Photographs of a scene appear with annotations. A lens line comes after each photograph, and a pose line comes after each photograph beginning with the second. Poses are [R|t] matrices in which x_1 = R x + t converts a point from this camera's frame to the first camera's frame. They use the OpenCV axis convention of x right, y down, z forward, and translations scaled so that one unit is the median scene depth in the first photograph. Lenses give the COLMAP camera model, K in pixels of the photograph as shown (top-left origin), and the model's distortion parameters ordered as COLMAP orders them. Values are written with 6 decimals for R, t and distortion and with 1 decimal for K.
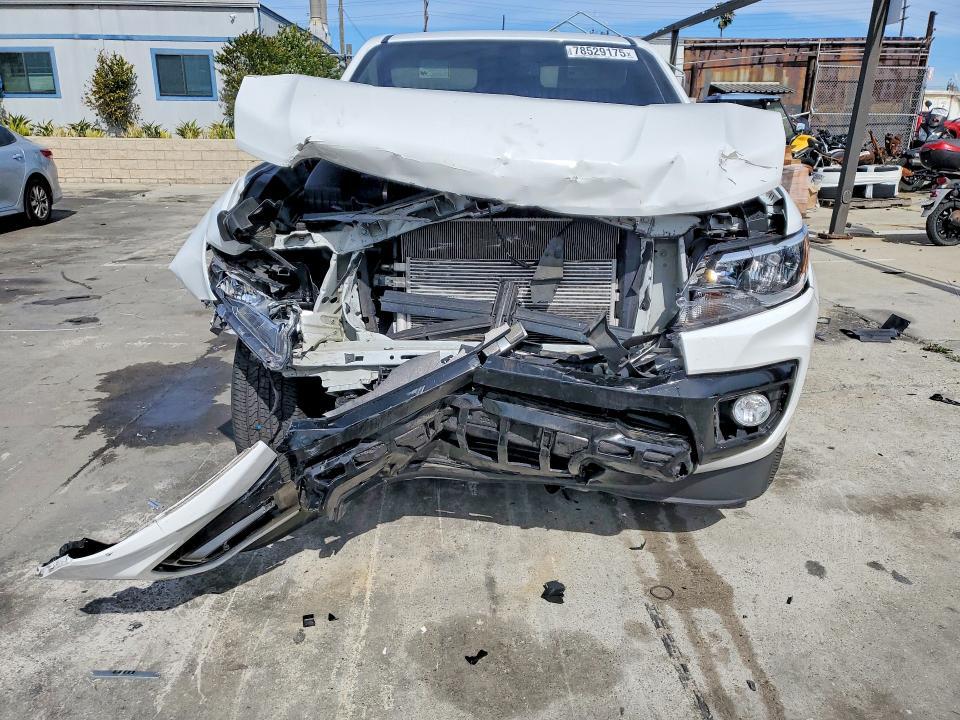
lens RADIAL K [[767.0, 0, 480.1], [0, 767.0, 359.9], [0, 0, 1]] dist [0.028017, -0.005808]
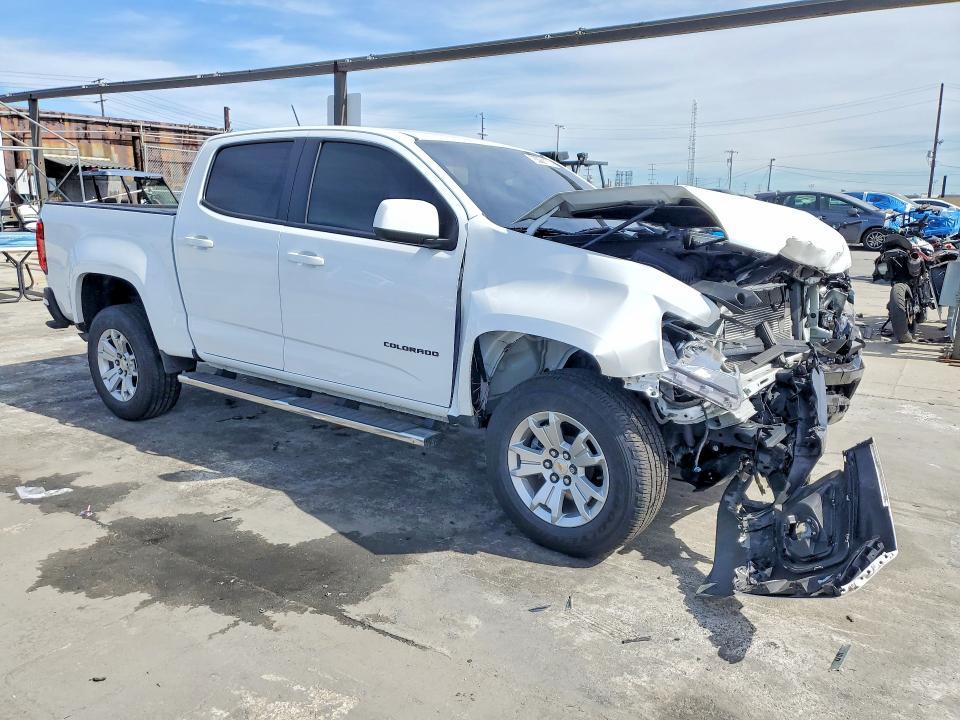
lens RADIAL K [[767.0, 0, 481.5], [0, 767.0, 356.5], [0, 0, 1]] dist [0.028017, -0.005808]
pose [[0.564381, -0.152800, 0.811250, -0.195626], [0.226053, 0.973764, 0.026147, -0.026128], [-0.793961, 0.168629, 0.584115, 0.073363]]
